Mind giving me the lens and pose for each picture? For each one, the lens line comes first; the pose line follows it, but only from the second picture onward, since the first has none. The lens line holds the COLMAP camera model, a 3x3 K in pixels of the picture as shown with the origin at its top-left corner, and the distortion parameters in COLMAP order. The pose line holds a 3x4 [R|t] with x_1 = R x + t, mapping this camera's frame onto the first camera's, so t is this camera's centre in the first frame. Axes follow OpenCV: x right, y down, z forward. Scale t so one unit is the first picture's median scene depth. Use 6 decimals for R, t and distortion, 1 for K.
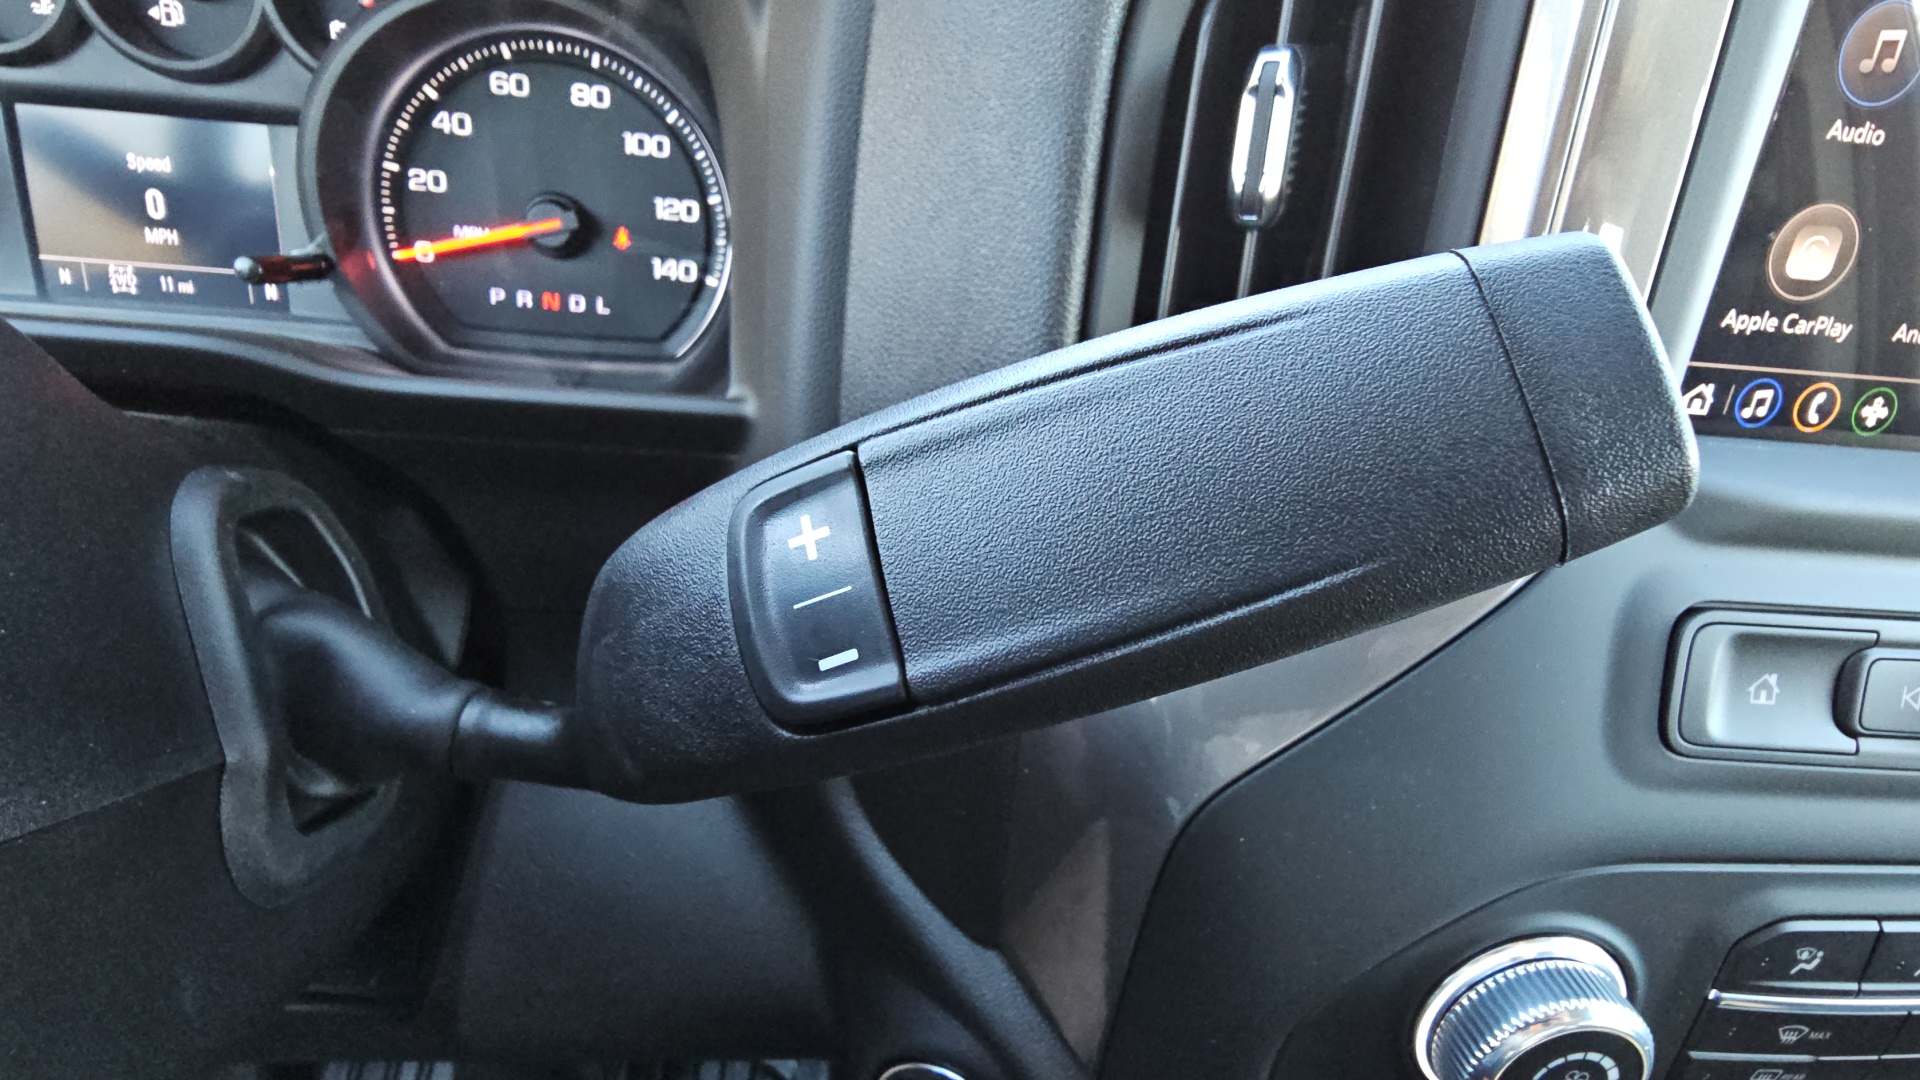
lens RADIAL K [[926.4, 0, 960.0], [0, 926.4, 540.0], [0, 0, 1]] dist [-0.001690, 0.000060]
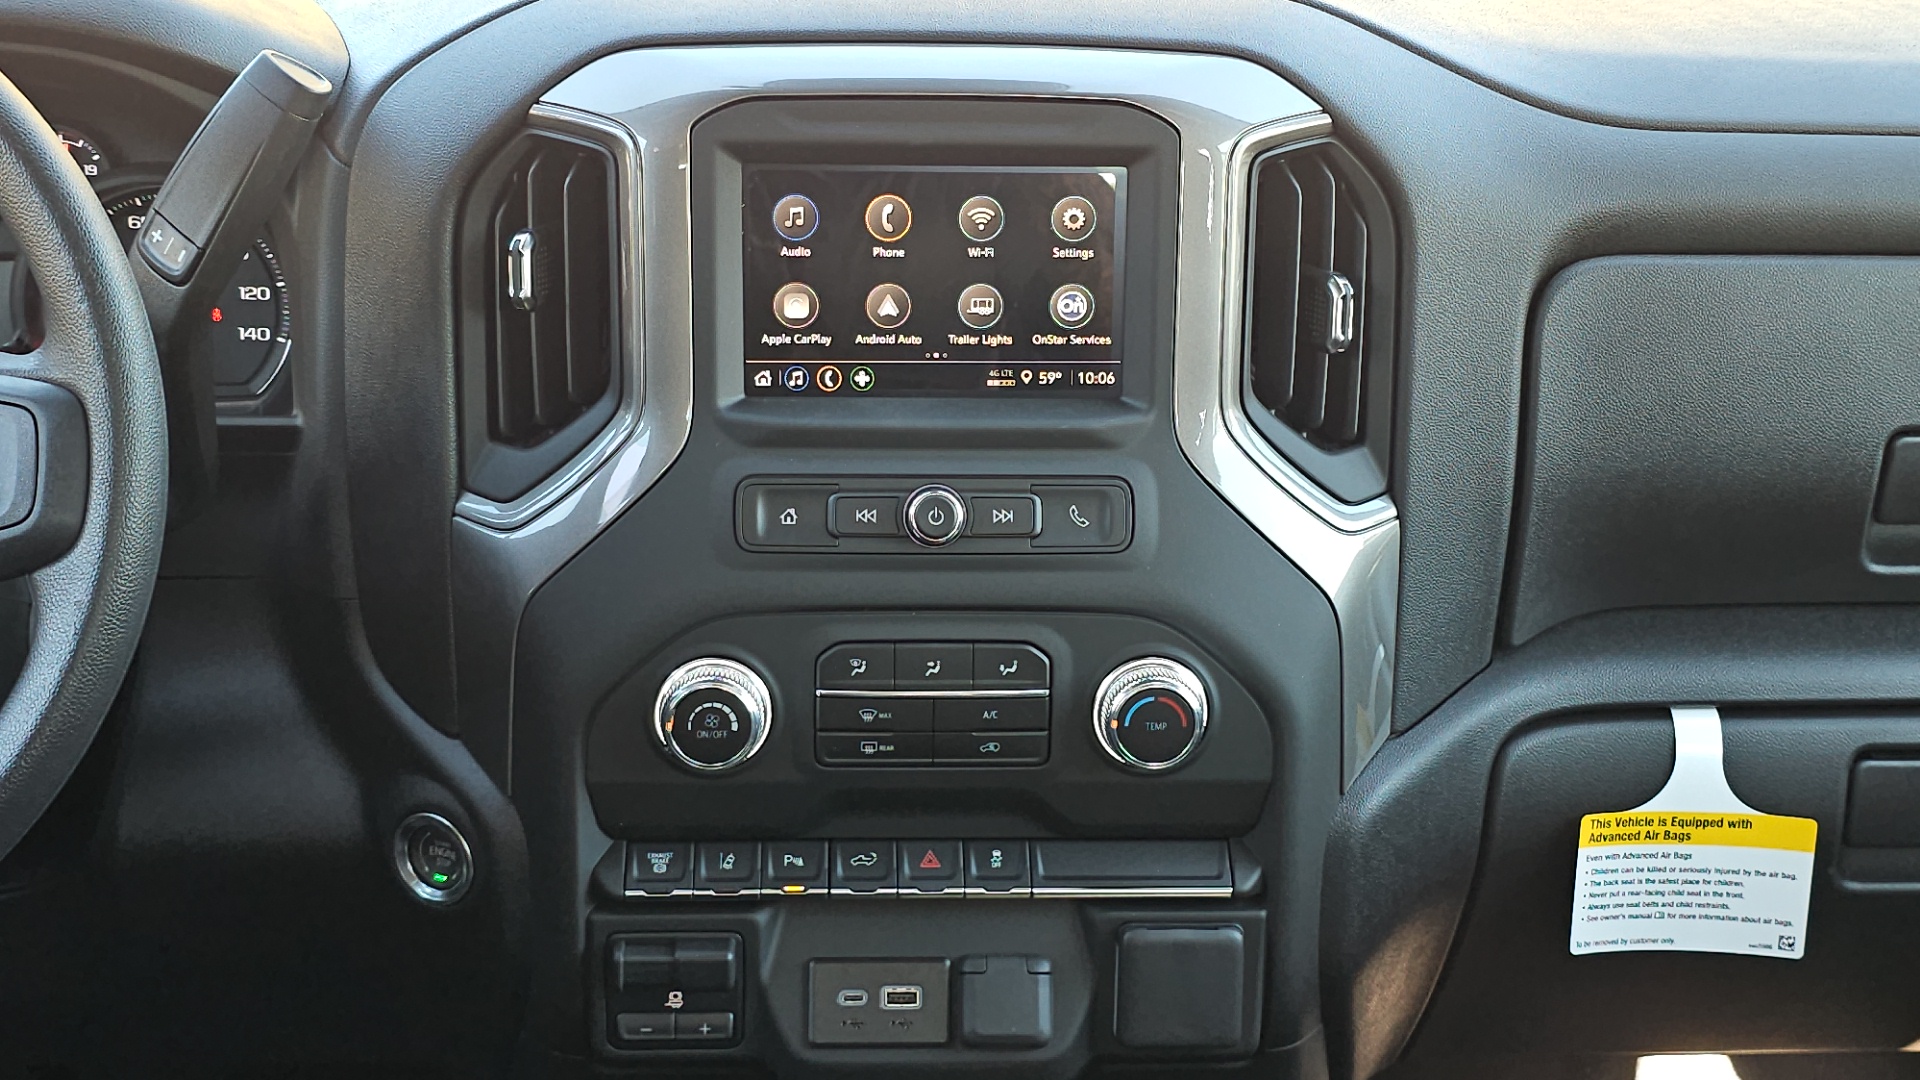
lens RADIAL K [[2594.2, 0, 960.0], [0, 2594.2, 540.0], [0, 0, 1]] dist [0.286645, -1.113987]
pose [[0.996230, -0.065622, -0.056735, 1.491344], [0.057481, 0.989201, -0.134826, 0.956339], [0.064969, 0.131057, 0.989244, -4.396616]]
